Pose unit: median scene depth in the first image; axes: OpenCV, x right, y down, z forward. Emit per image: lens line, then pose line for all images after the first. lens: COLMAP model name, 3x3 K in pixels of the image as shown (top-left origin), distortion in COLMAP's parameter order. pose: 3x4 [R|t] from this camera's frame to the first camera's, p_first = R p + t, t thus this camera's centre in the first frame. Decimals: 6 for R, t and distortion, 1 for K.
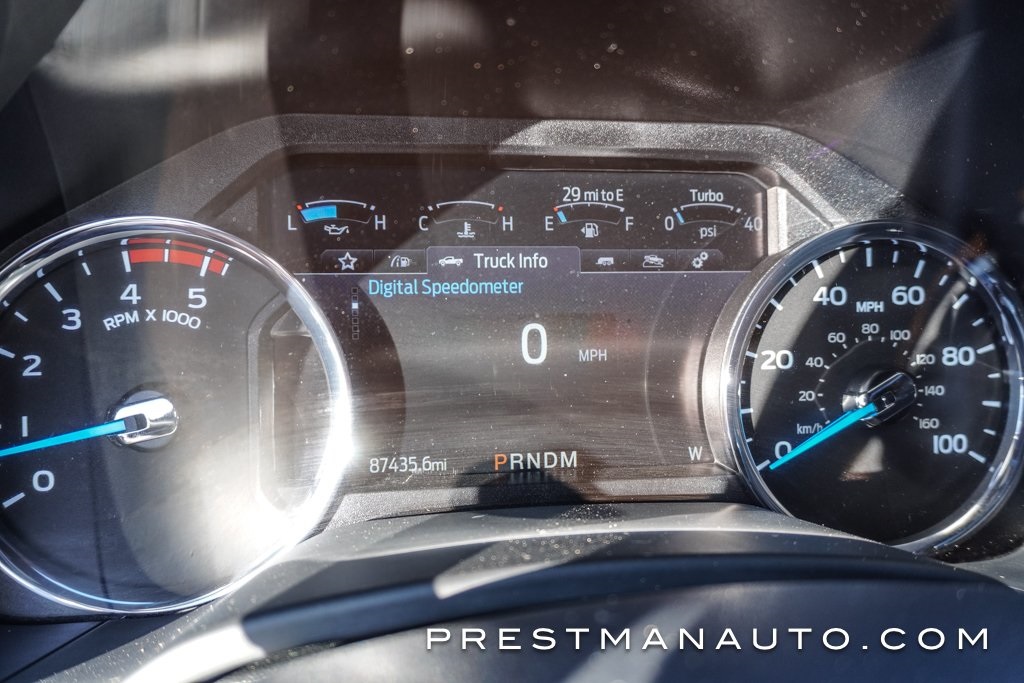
lens RADIAL K [[893.2, 0, 512.2], [0, 893.2, 345.2], [0, 0, 1]] dist [-0.006550, -0.001357]
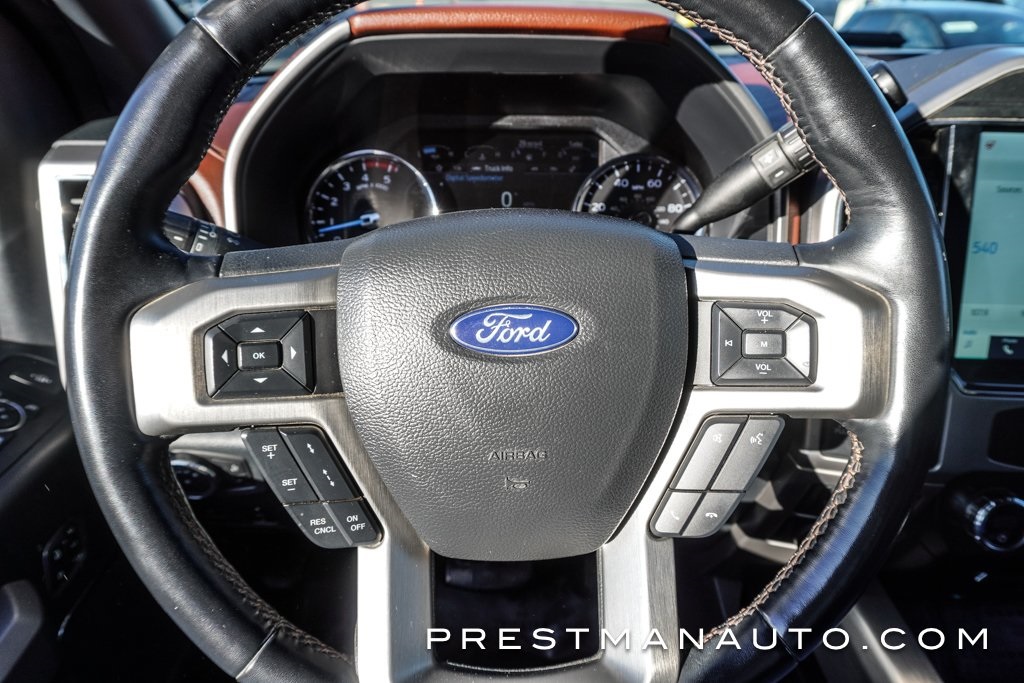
lens RADIAL K [[686.9, 0, 513.9], [0, 686.9, 344.4], [0, 0, 1]] dist [-0.038789, 0.028046]
pose [[0.987176, 0.038126, -0.155013, 0.382355], [-0.025240, 0.996124, 0.084260, 0.257140], [0.157625, -0.079267, 0.984313, -1.065226]]
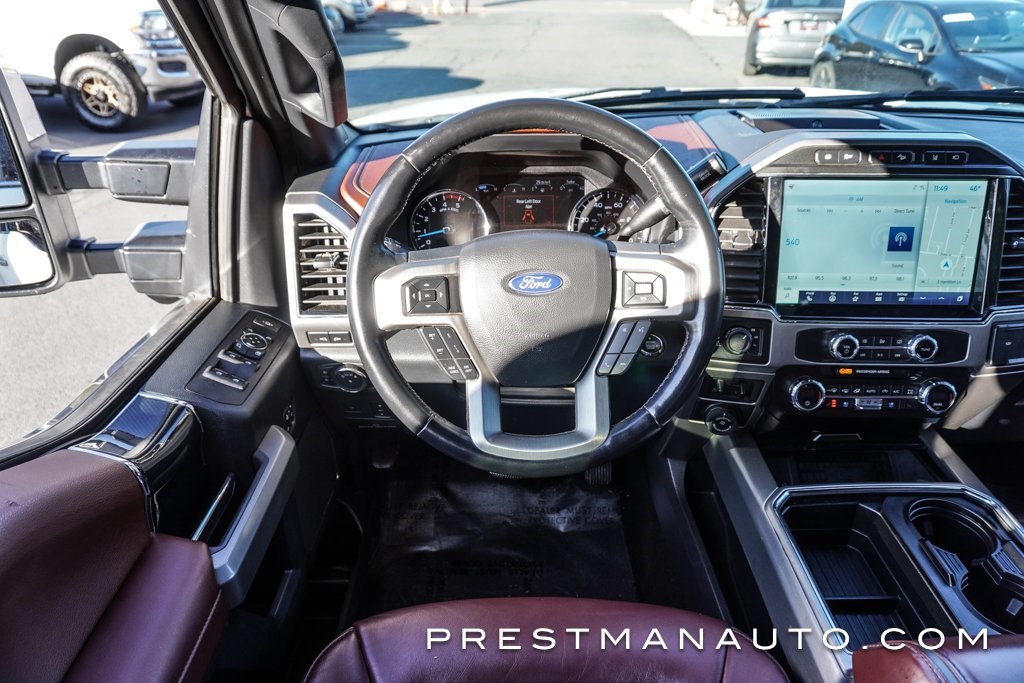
lens RADIAL K [[686.9, 0, 510.0], [0, 686.9, 338.0], [0, 0, 1]] dist [-0.038789, 0.028046]
pose [[0.982051, 0.028337, -0.186475, 0.586285], [-0.011242, 0.995686, 0.092100, 0.290733], [0.188280, -0.088351, 0.978133, -2.425132]]
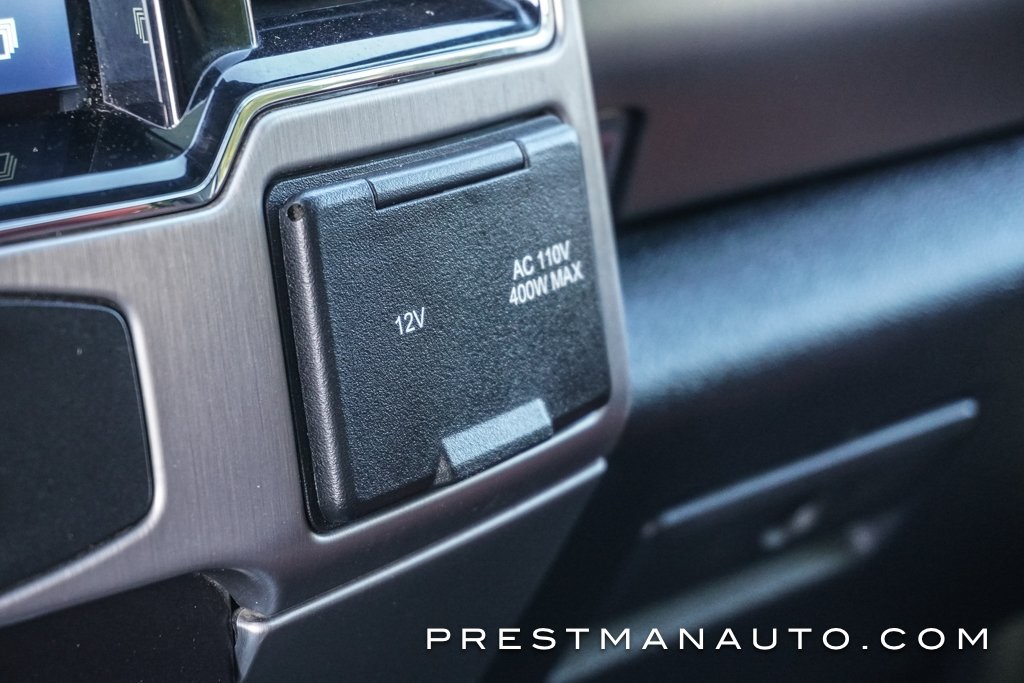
lens RADIAL K [[2236.0, 0, 511.9], [0, 2236.0, 341.4], [0, 0, 1]] dist [-0.049296, 0.000000]
pose [[0.864537, -0.185601, 0.467041, 1.598588], [0.182358, 0.981824, 0.052612, 0.512035], [-0.468317, 0.039683, 0.882669, -0.330515]]
